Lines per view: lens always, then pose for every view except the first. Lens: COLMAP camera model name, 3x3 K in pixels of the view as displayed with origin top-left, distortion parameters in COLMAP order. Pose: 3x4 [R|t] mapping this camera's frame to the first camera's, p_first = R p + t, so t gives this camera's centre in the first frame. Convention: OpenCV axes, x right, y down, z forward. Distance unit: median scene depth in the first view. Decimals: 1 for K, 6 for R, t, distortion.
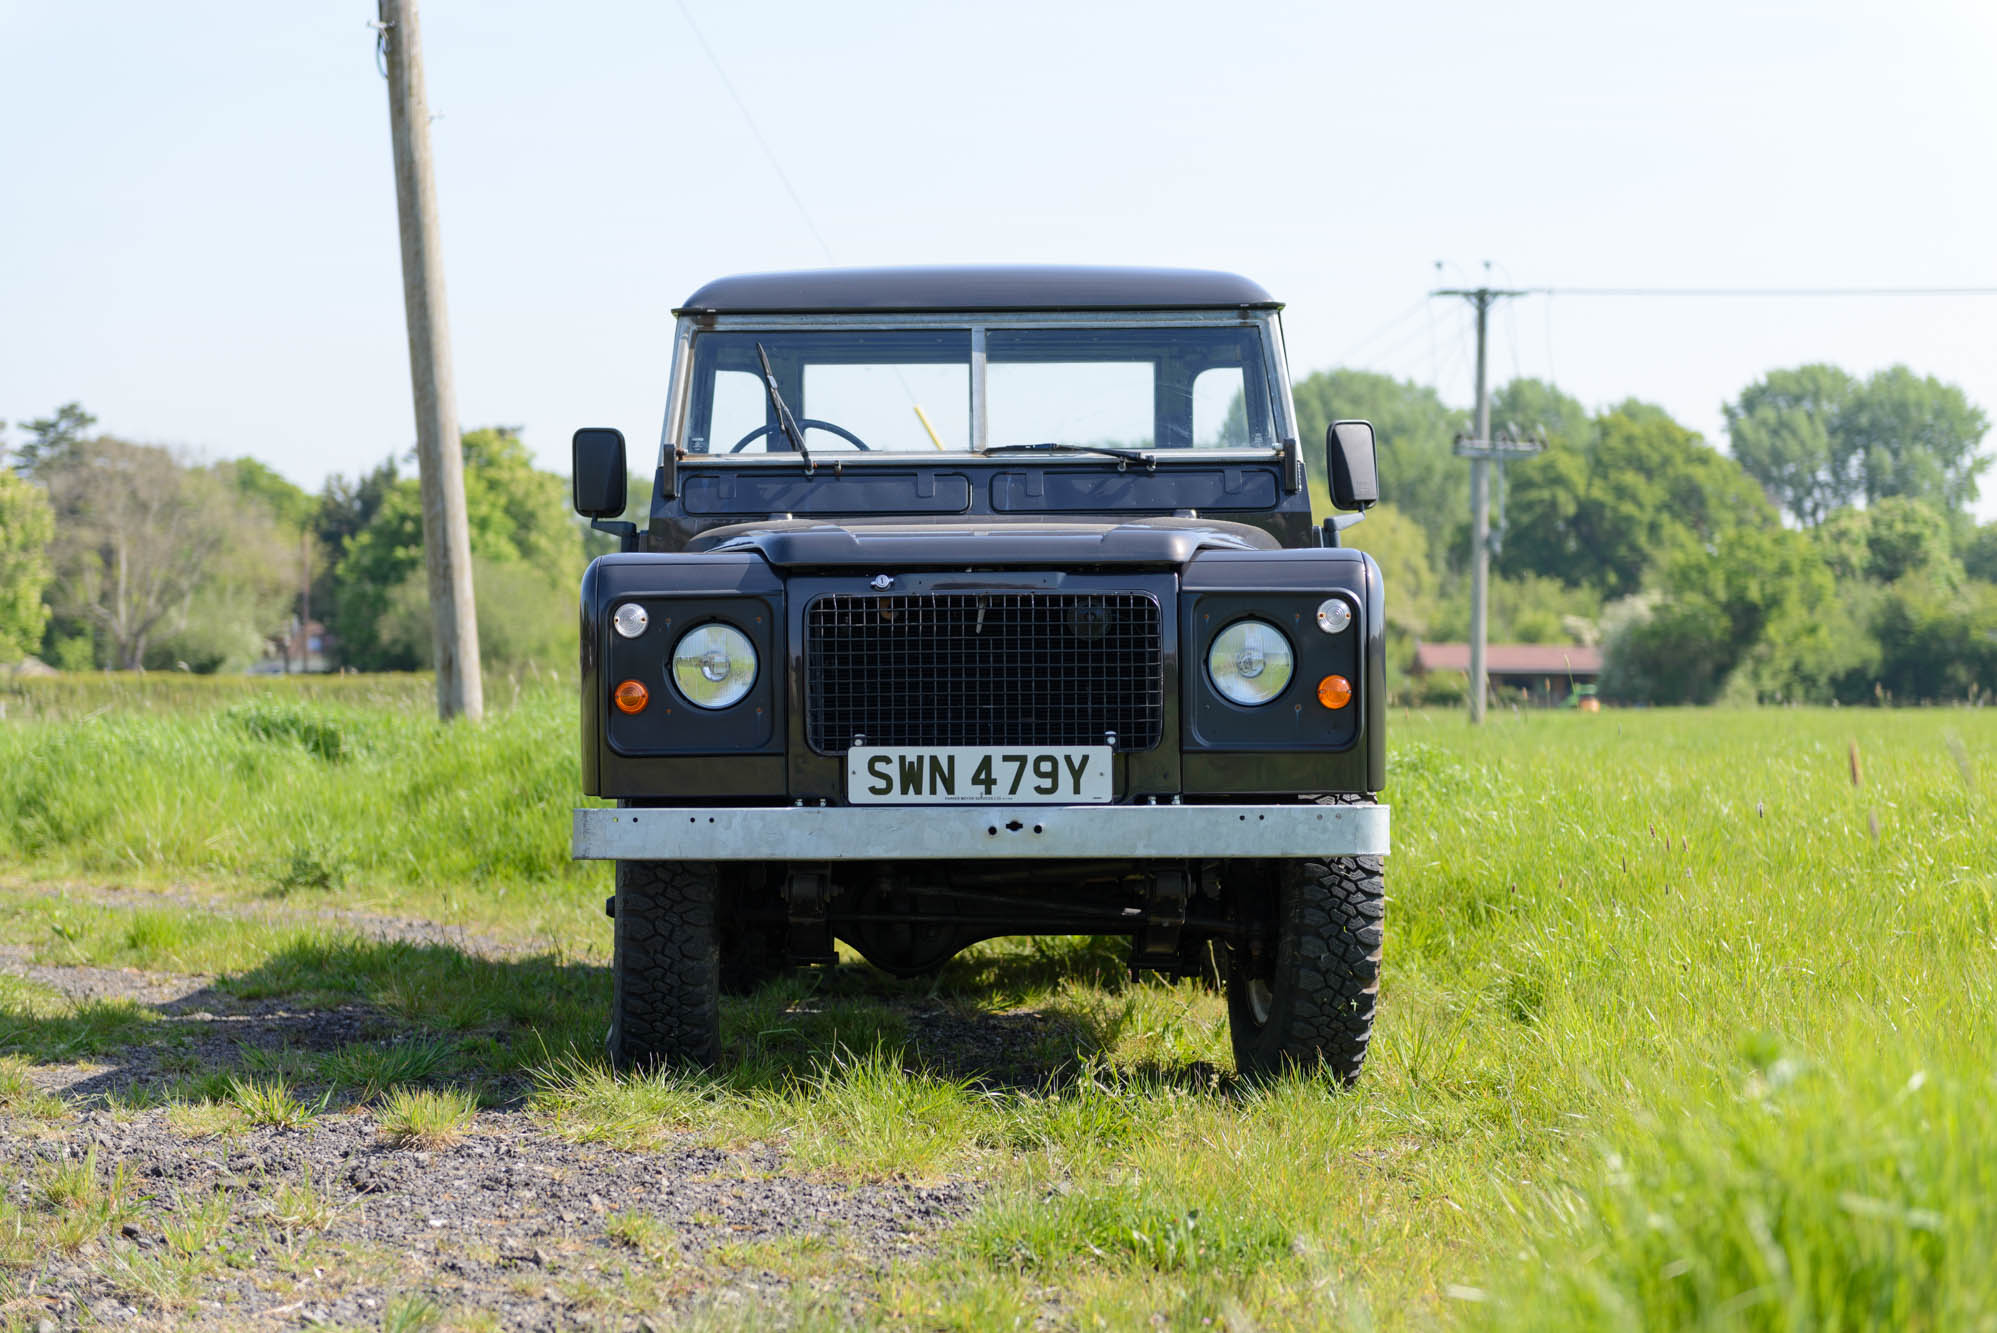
lens RADIAL K [[3851.0, 0, 998.0], [0, 3851.0, 662.9], [0, 0, 1]] dist [-0.038024, 0.000000]
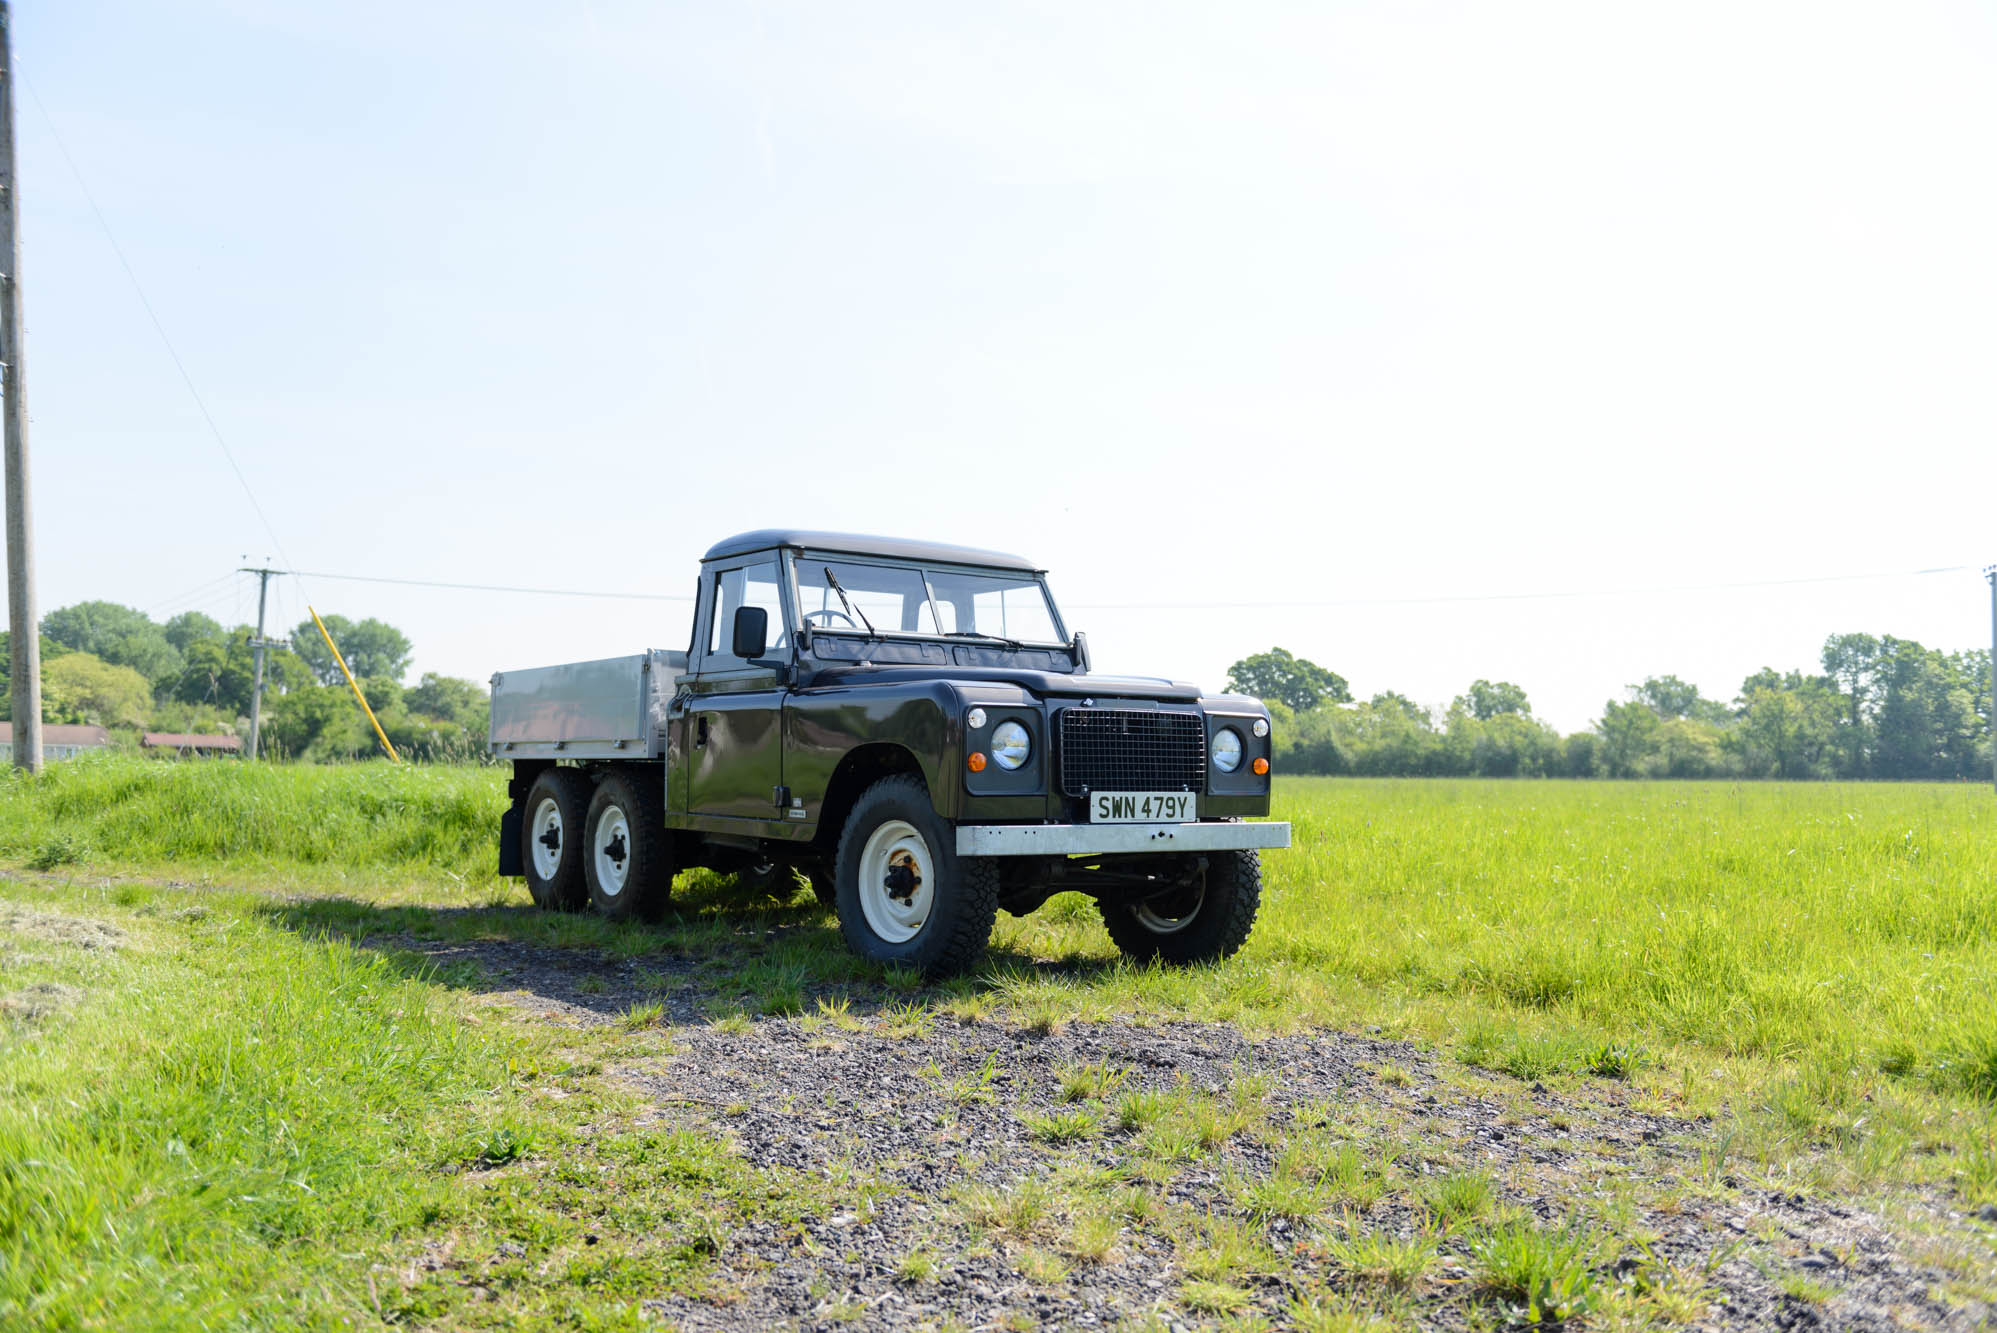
lens RADIAL K [[1585.4, 0, 1009.0], [0, 1585.4, 674.6], [0, 0, 1]] dist [-0.025219, -0.000184]
pose [[0.808118, 0.051362, 0.586777, -0.428545], [-0.023213, 0.998194, -0.055404, 0.007395], [-0.588563, 0.031152, 0.807851, 0.342820]]
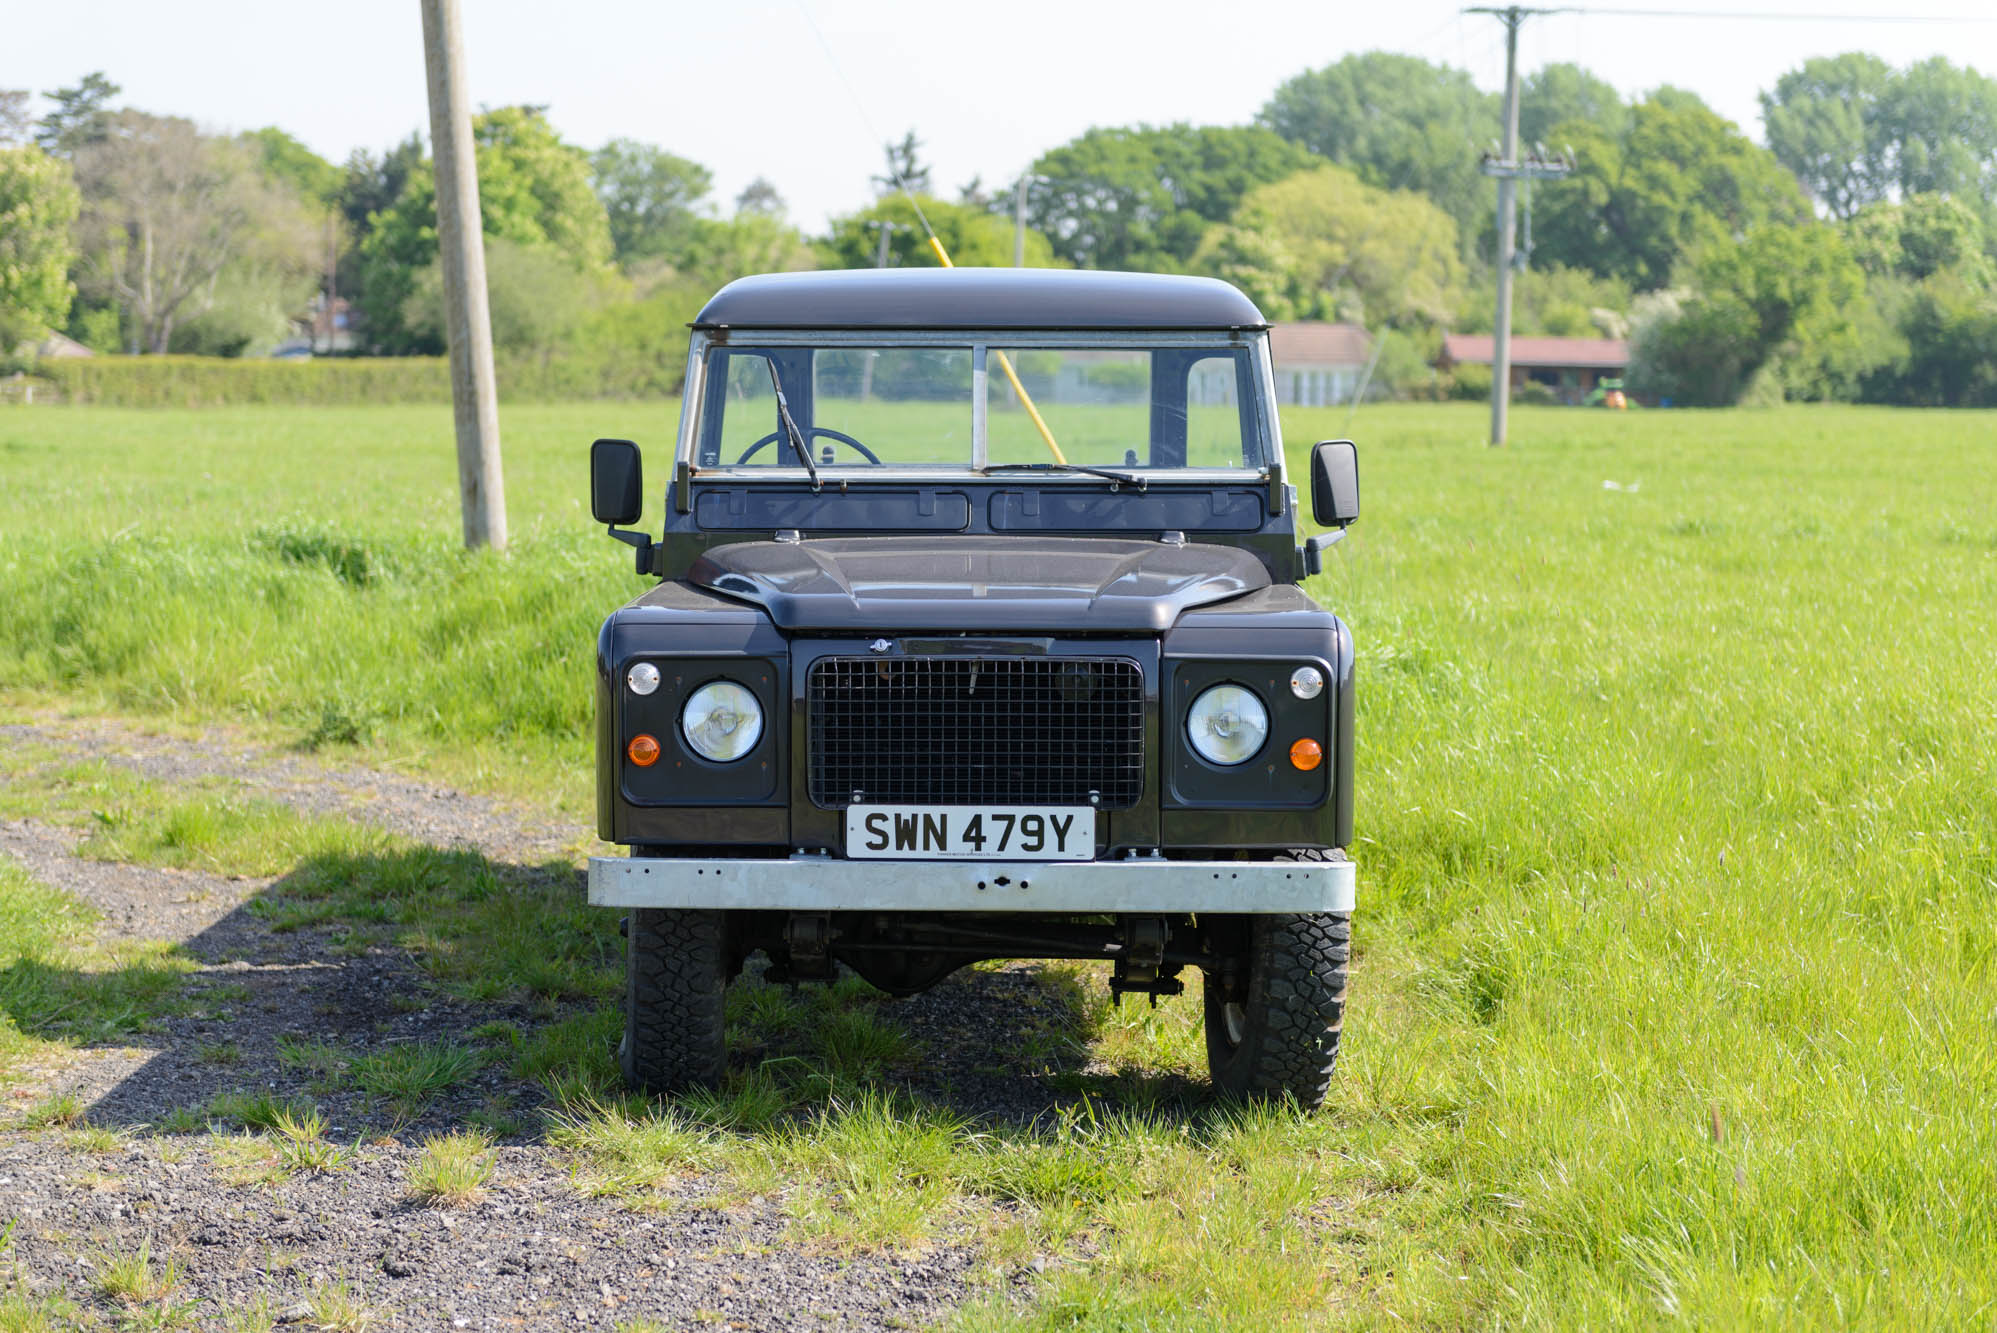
lens RADIAL K [[3851.0, 0, 999.2], [0, 3851.0, 674.3], [0, 0, 1]] dist [-0.038024, 0.000000]
pose [[0.999902, 0.012751, -0.005726, 0.007279], [-0.012199, 0.996060, 0.087844, -0.089887], [0.006824, -0.087766, 0.996118, -0.047164]]
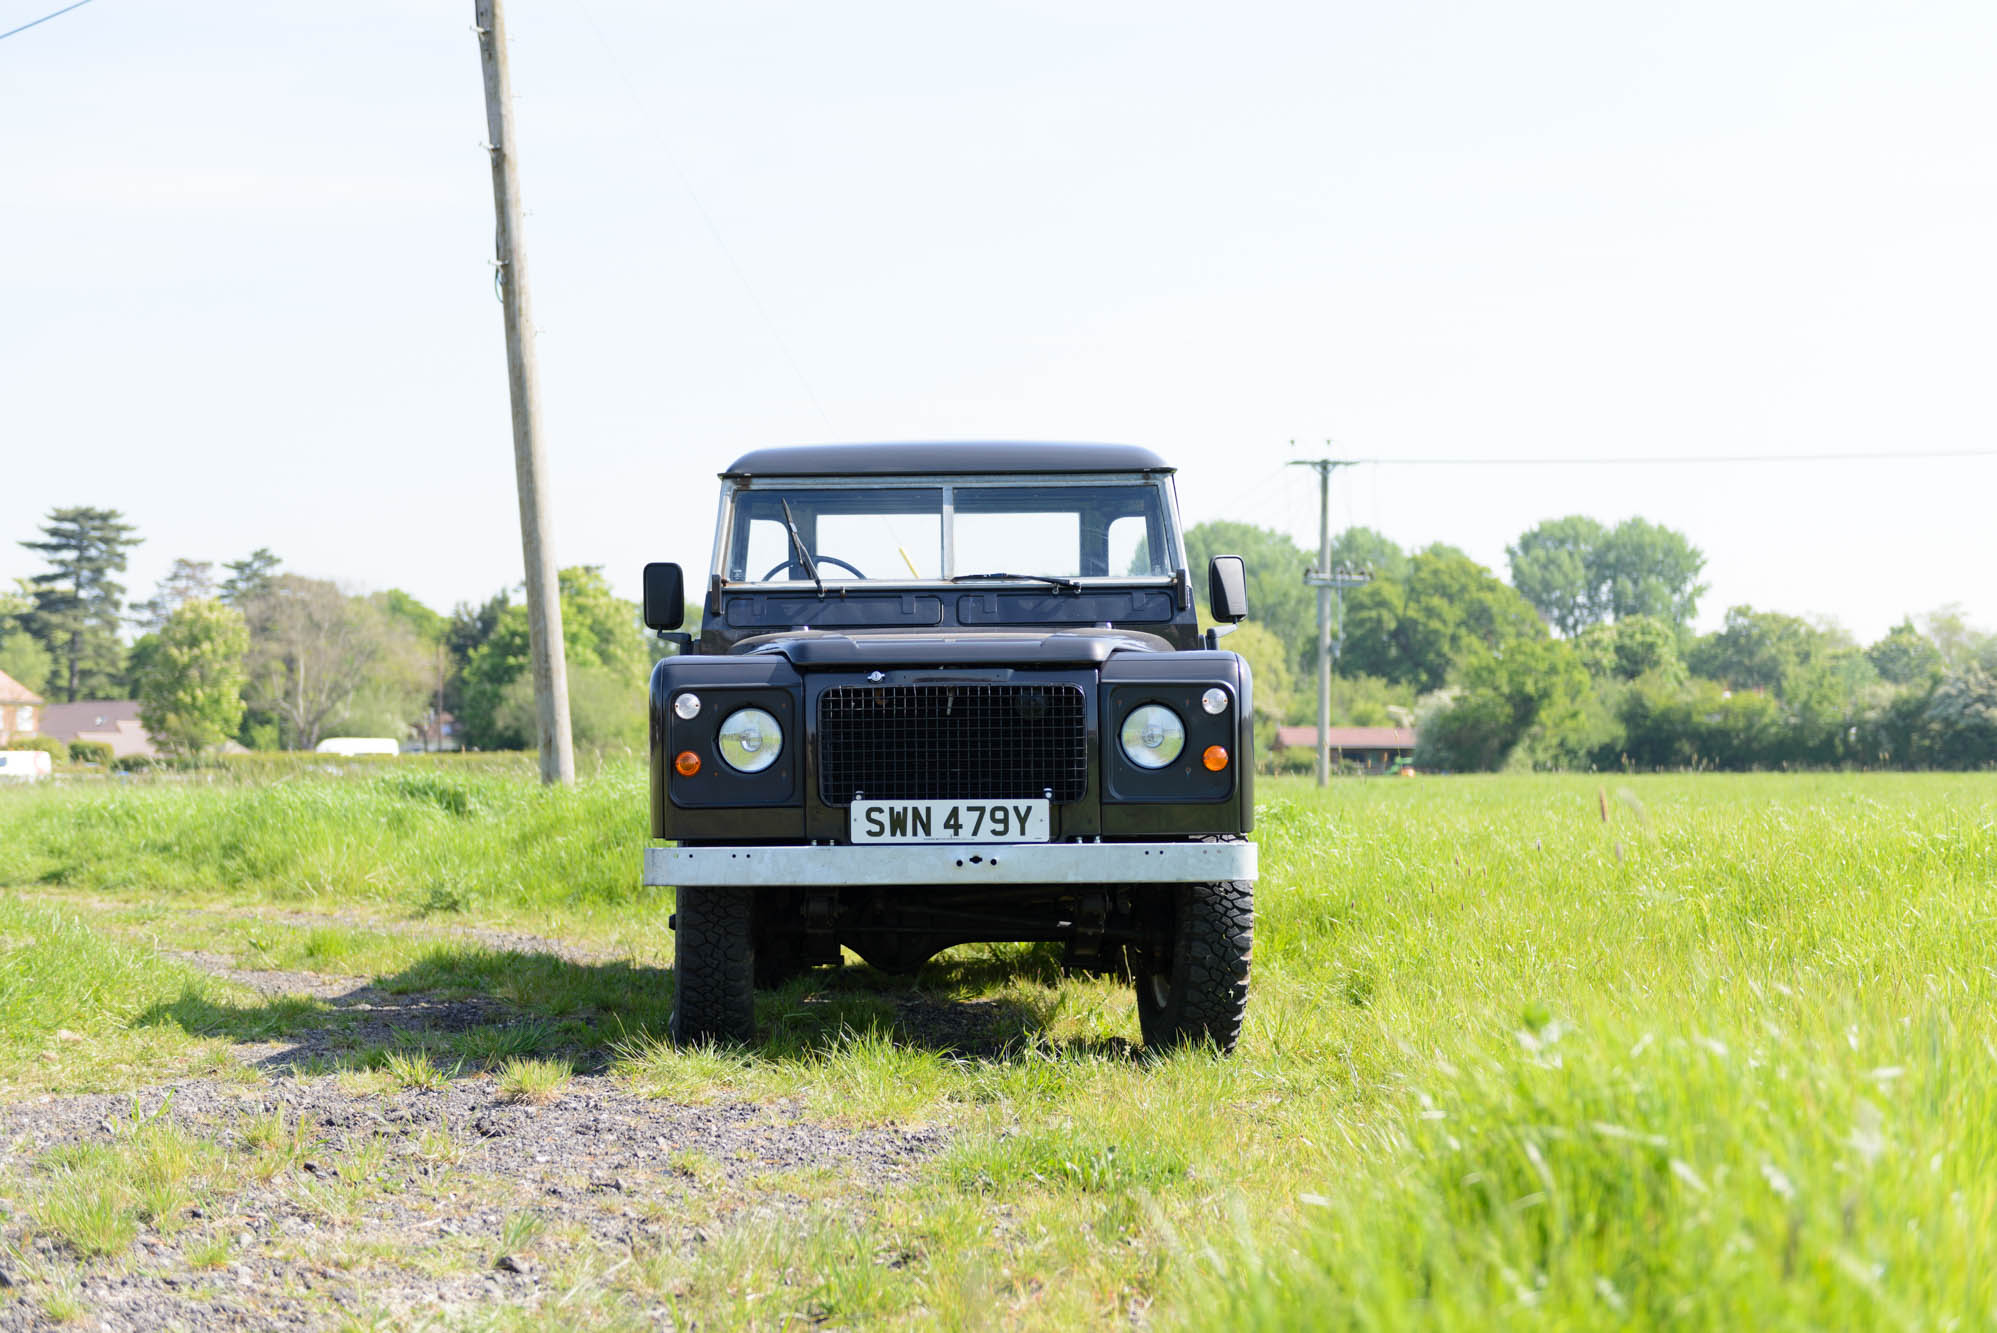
lens RADIAL K [[2898.7, 0, 1002.5], [0, 2898.7, 671.2], [0, 0, 1]] dist [-0.028144, 0.000000]
pose [[0.999899, -0.003081, 0.013888, -0.000242], [0.003421, 0.999695, -0.024466, 0.001476], [-0.013808, 0.024511, 0.999604, -0.003261]]
